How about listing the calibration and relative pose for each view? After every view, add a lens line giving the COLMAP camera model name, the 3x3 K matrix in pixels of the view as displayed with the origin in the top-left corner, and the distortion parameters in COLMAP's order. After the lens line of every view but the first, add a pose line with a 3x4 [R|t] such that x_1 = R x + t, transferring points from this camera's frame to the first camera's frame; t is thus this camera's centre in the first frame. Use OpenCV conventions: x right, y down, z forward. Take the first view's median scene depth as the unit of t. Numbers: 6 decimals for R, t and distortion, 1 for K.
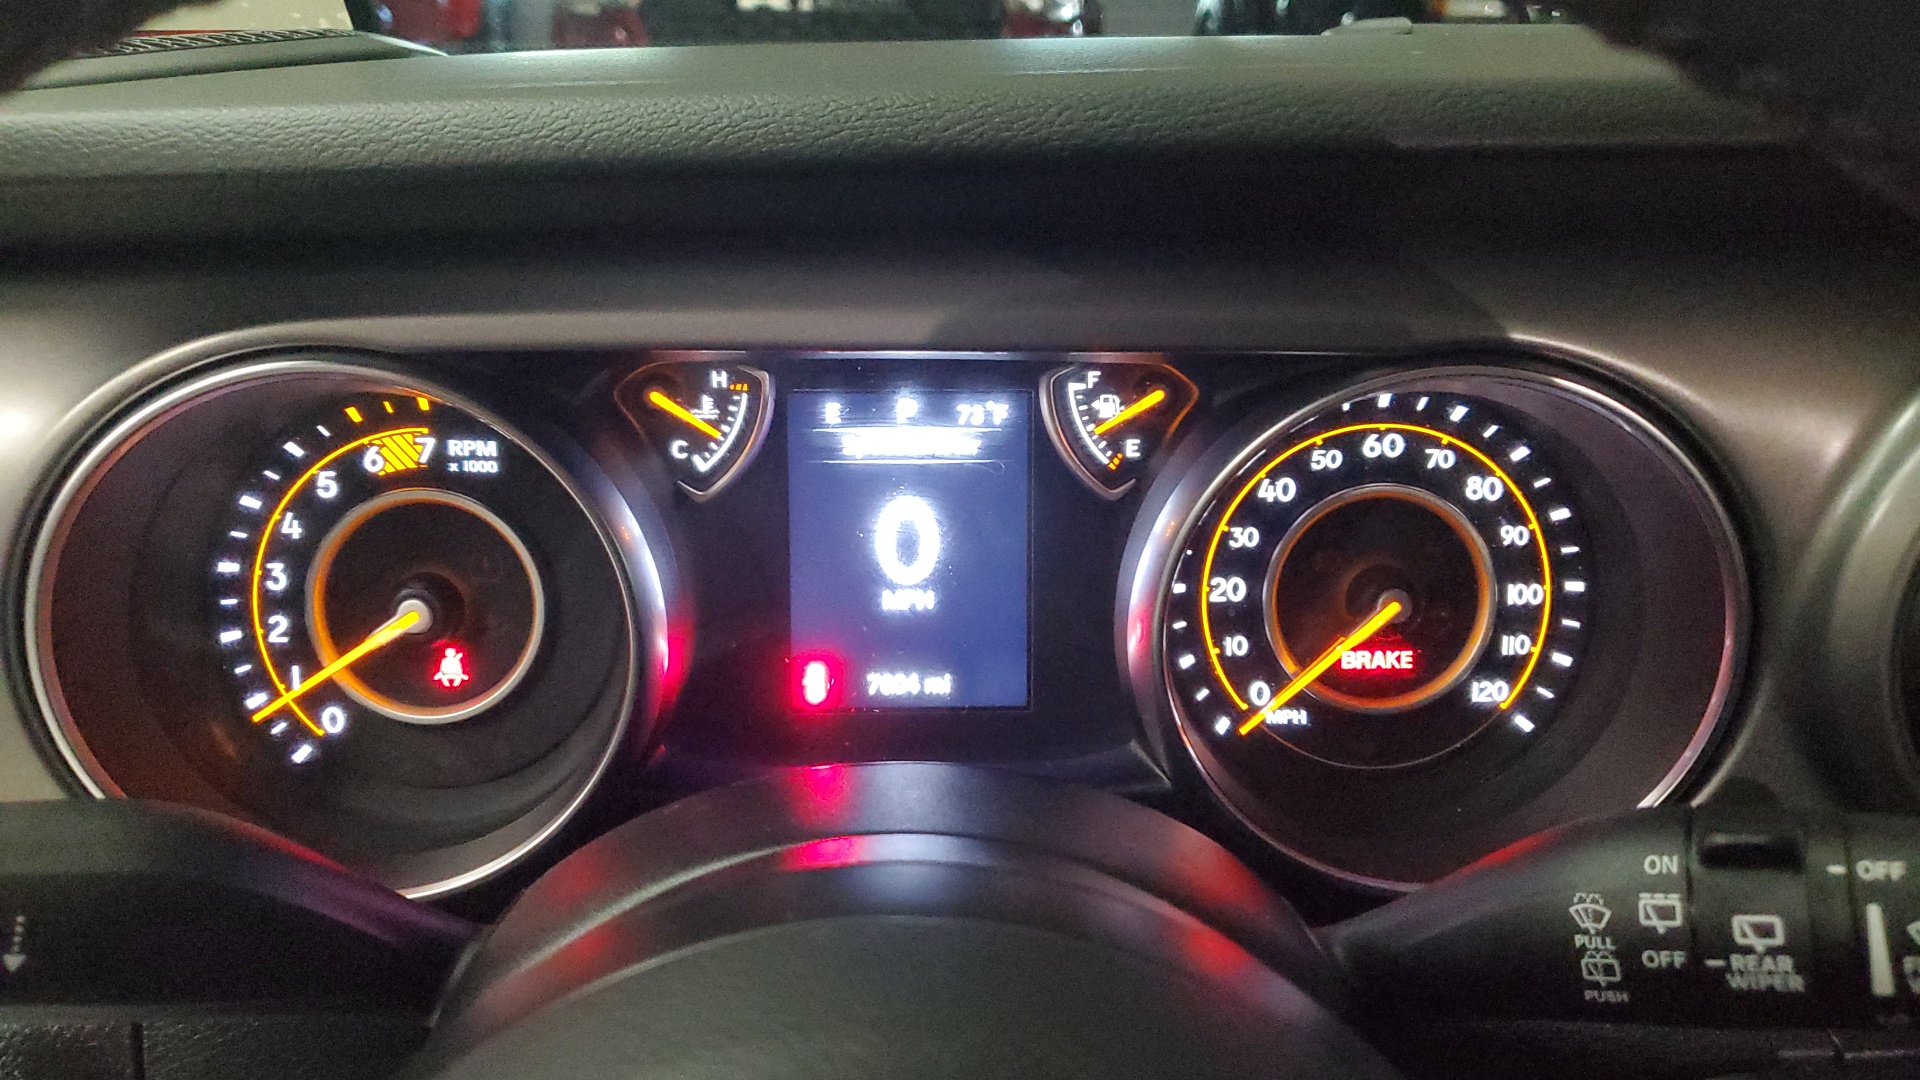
lens RADIAL K [[1491.2, 0, 974.6], [0, 1491.2, 543.0], [0, 0, 1]] dist [0.042757, -0.038983]
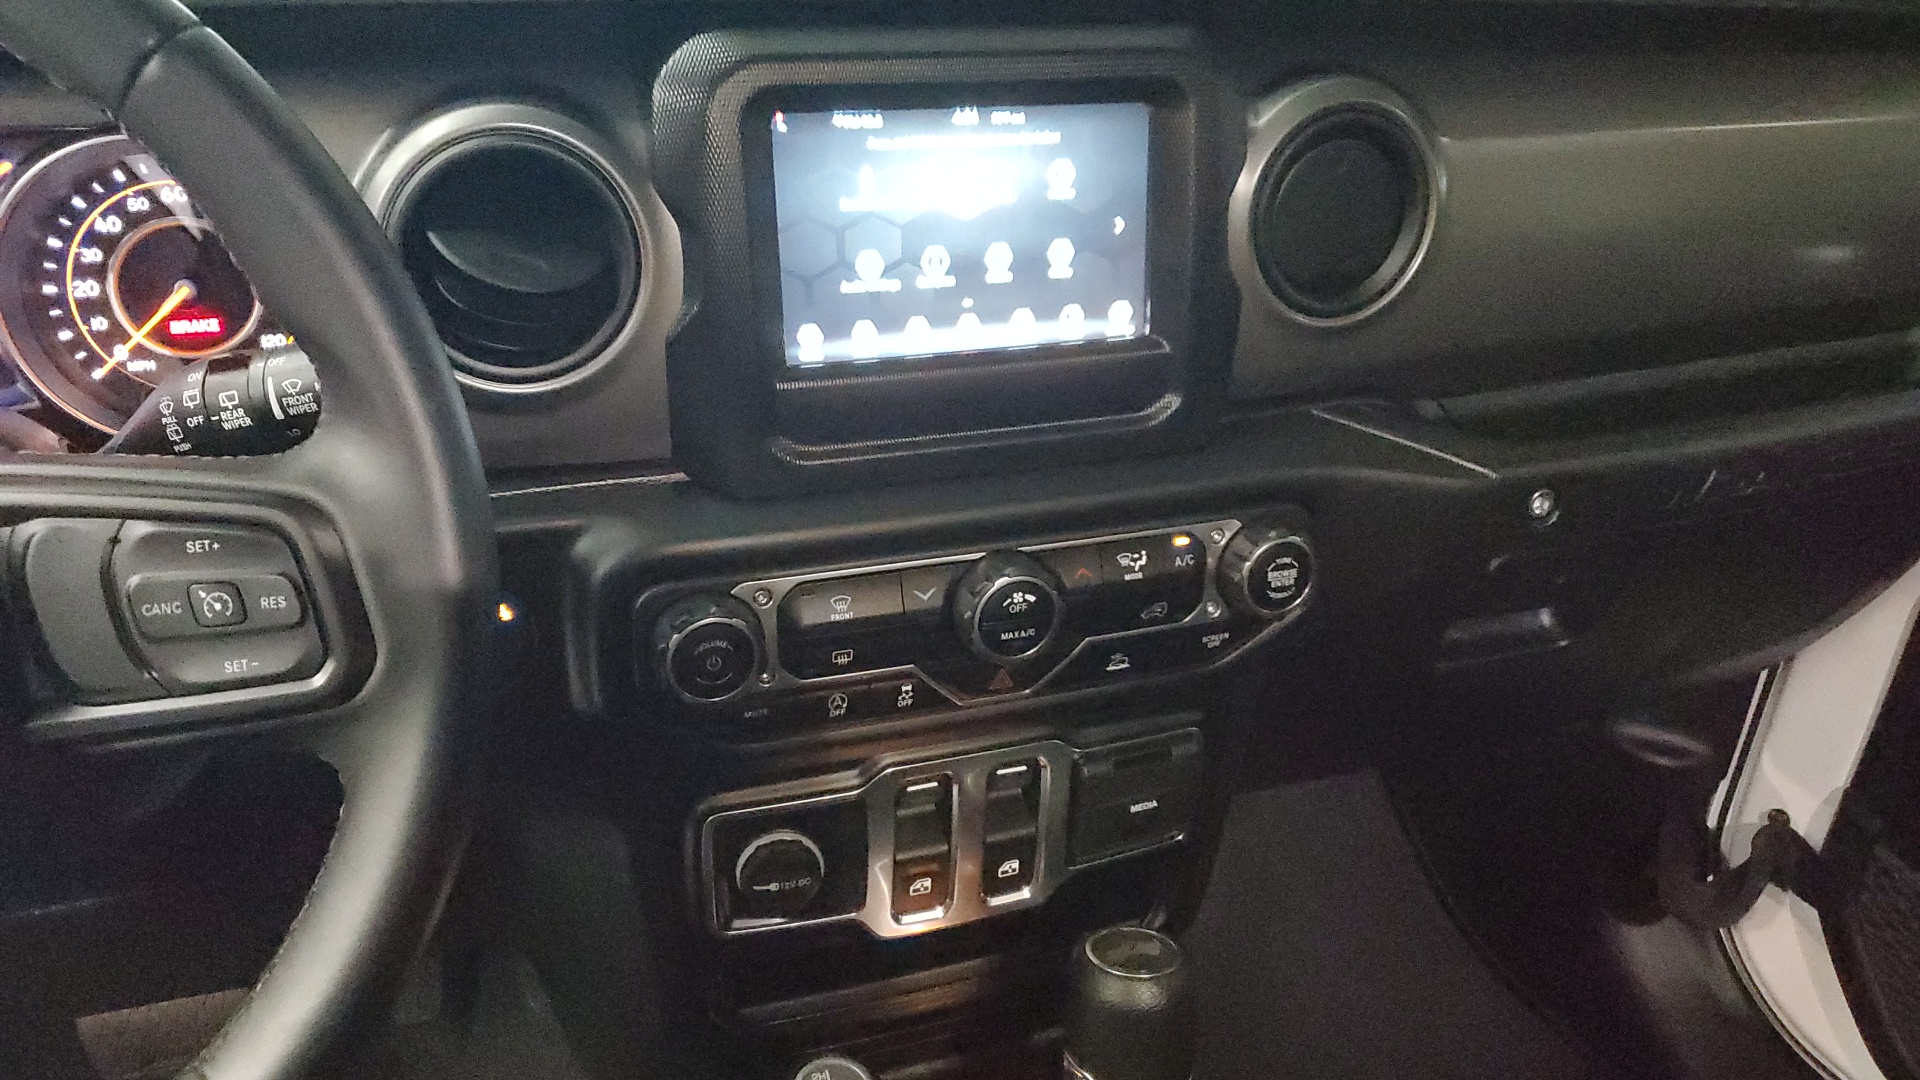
lens RADIAL K [[1491.2, 0, 952.8], [0, 1491.2, 575.9], [0, 0, 1]] dist [0.042757, -0.038983]
pose [[0.957279, -0.119004, 0.263543, 0.607271], [0.090124, 0.988781, 0.119125, 0.231178], [-0.274763, -0.090284, 0.957264, -0.859541]]
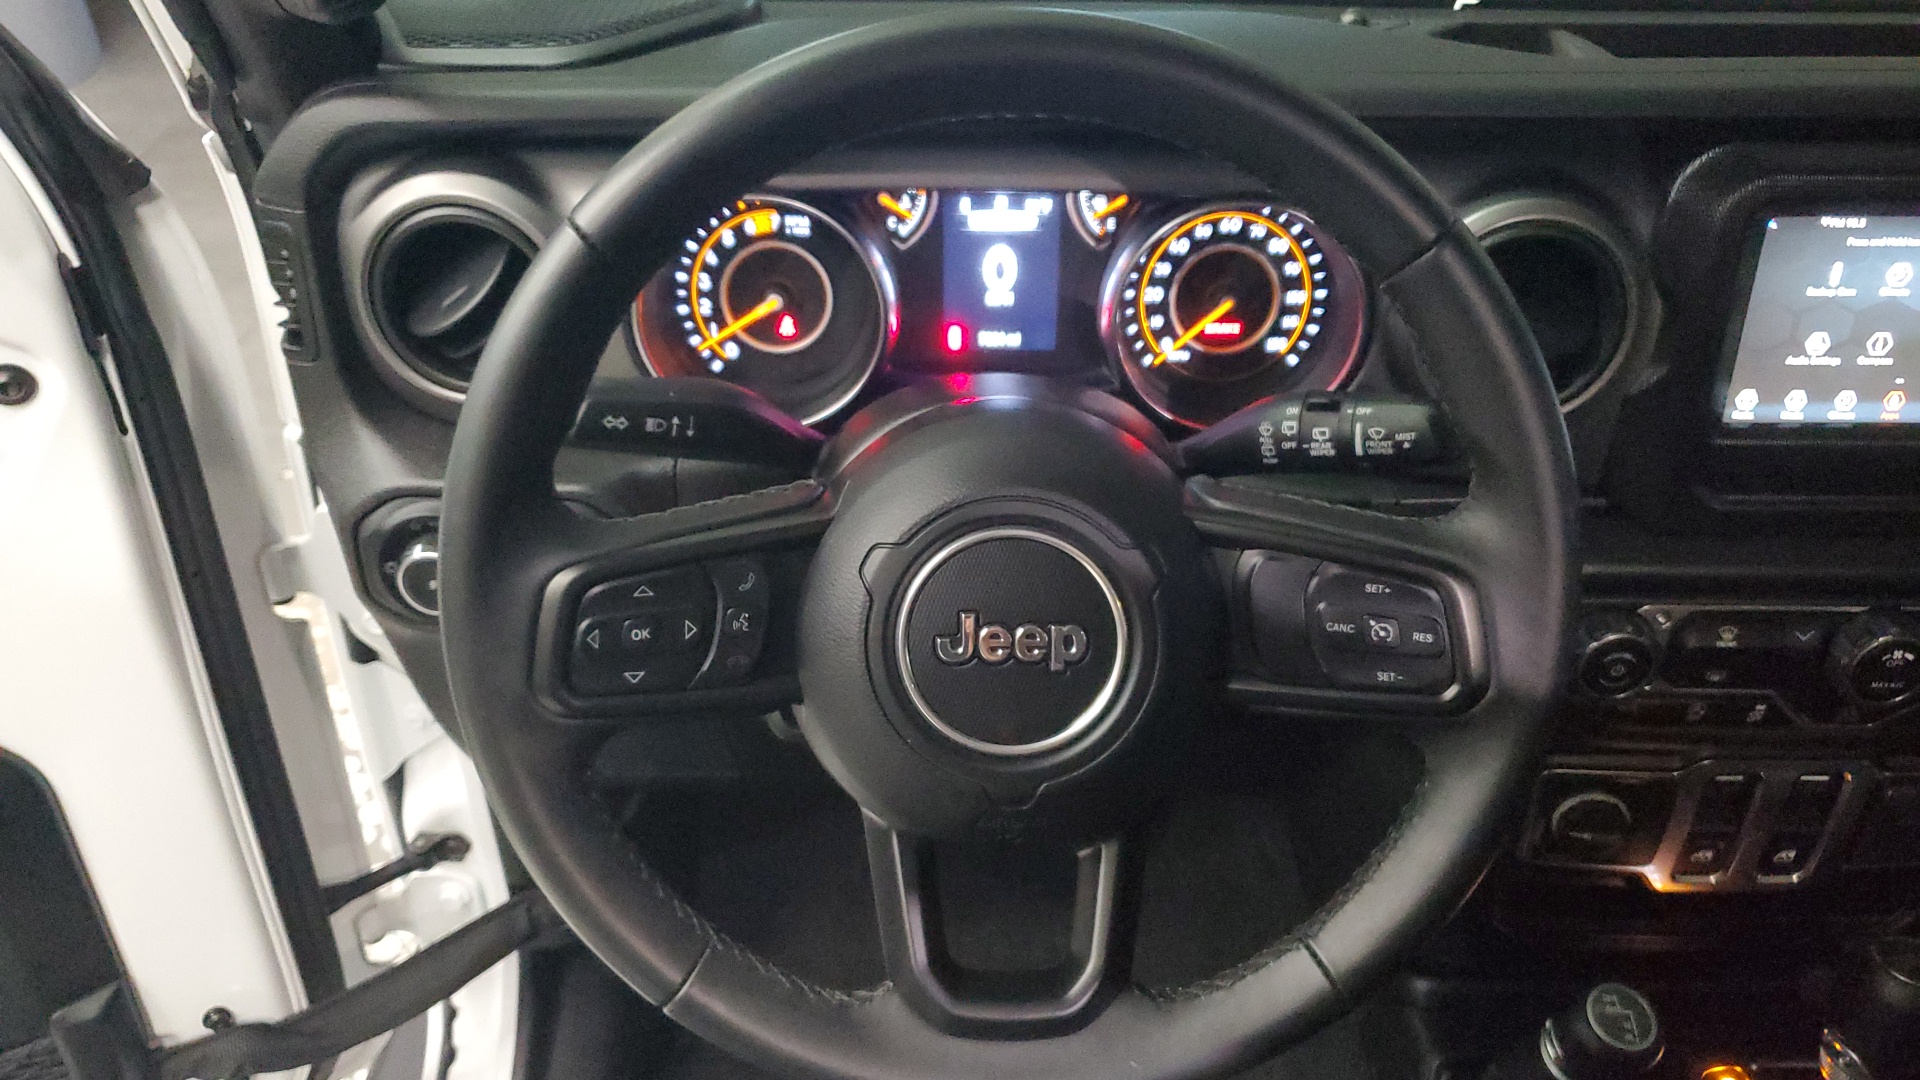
lens RADIAL K [[1491.2, 0, 971.3], [0, 1491.2, 552.3], [0, 0, 1]] dist [0.042757, -0.038983]
pose [[0.999454, 0.018268, -0.027538, -0.021874], [-0.011167, 0.970990, 0.238859, -0.116256], [0.031103, -0.238421, 0.970664, -1.141666]]
